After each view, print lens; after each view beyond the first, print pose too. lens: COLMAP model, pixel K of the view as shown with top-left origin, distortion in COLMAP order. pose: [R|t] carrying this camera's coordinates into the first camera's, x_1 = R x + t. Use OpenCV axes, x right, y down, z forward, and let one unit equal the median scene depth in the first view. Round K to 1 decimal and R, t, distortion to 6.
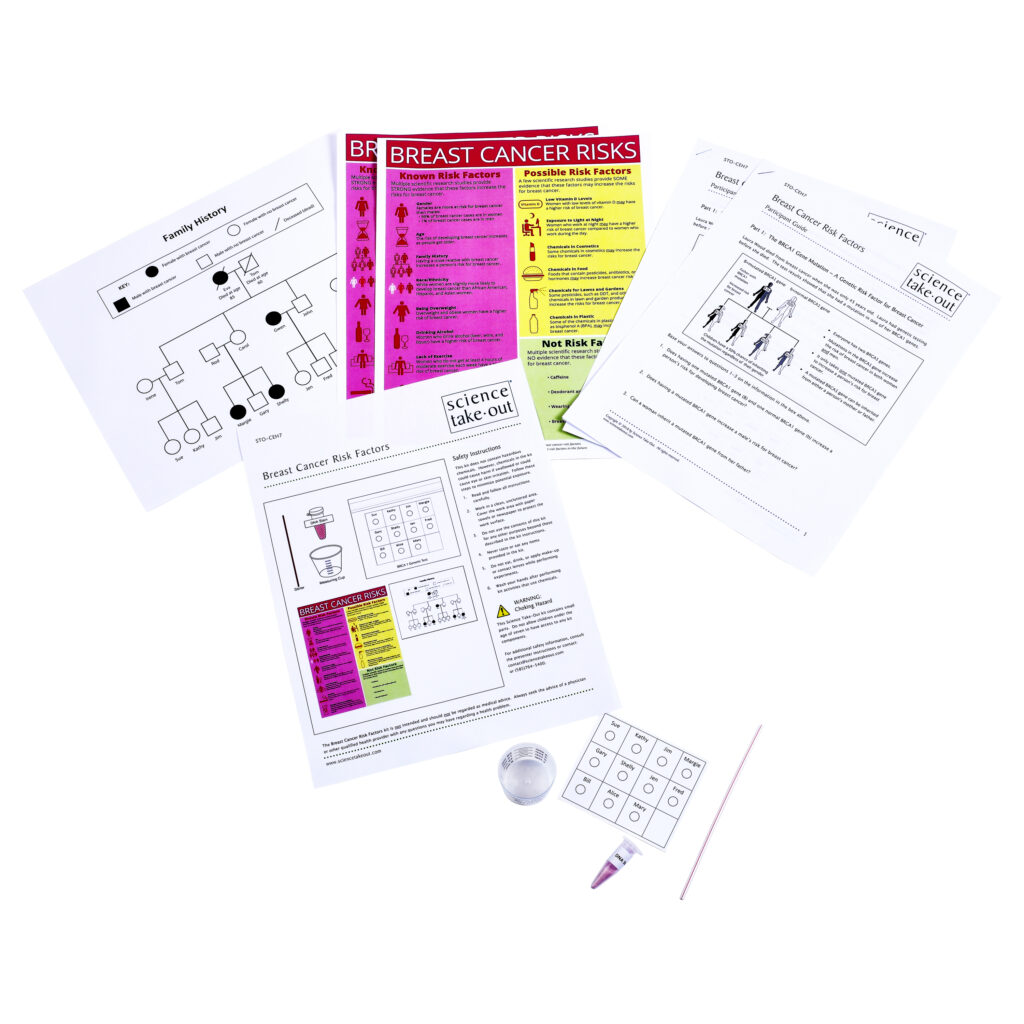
lens RADIAL K [[1269.5, 0, 514.4], [0, 1269.5, 512.6], [0, 0, 1]] dist [-0.087097, 0.102122]
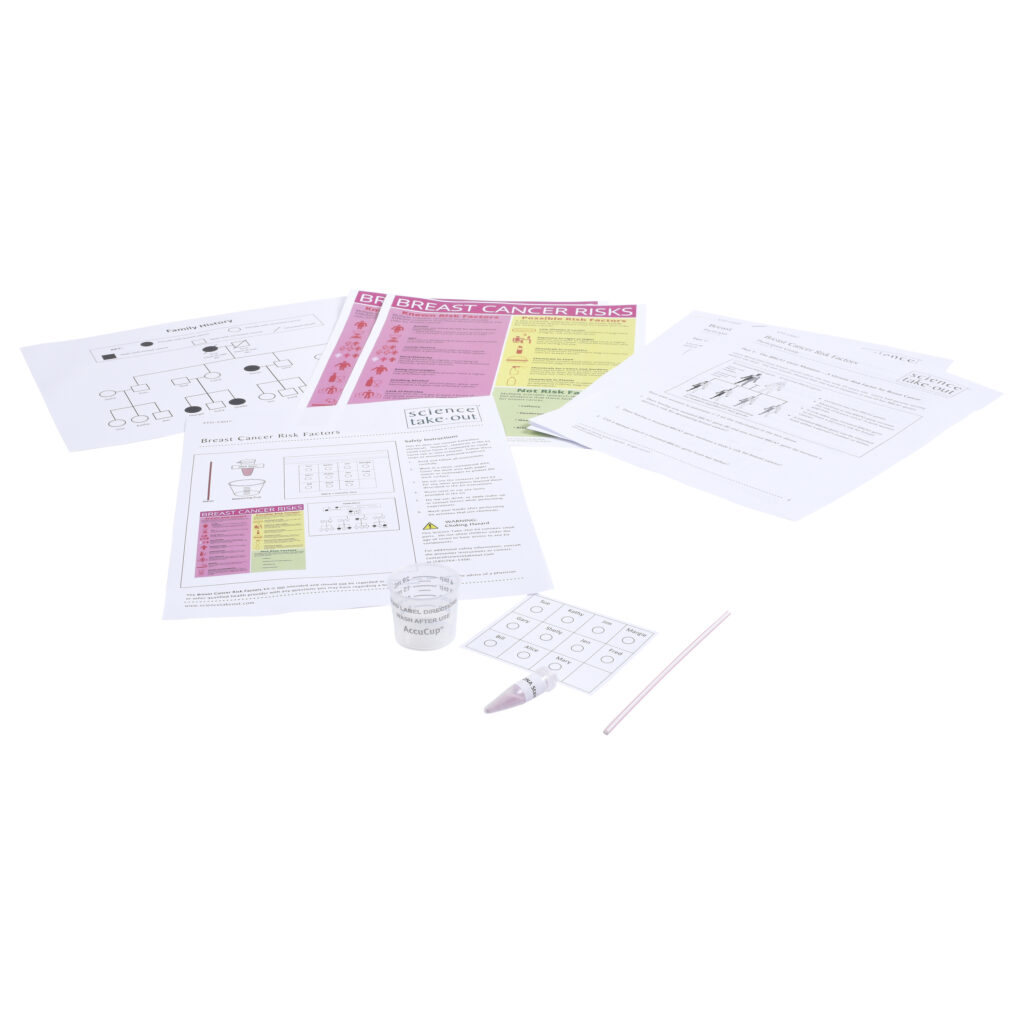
lens RADIAL K [[1269.5, 0, 514.4], [0, 1269.5, 512.6], [0, 0, 1]] dist [-0.087097, 0.102122]
pose [[0.995395, 0.038858, -0.087630, 0.115588], [-0.080467, 0.835525, -0.543528, 0.502505], [0.052096, 0.548077, 0.834804, 0.258802]]
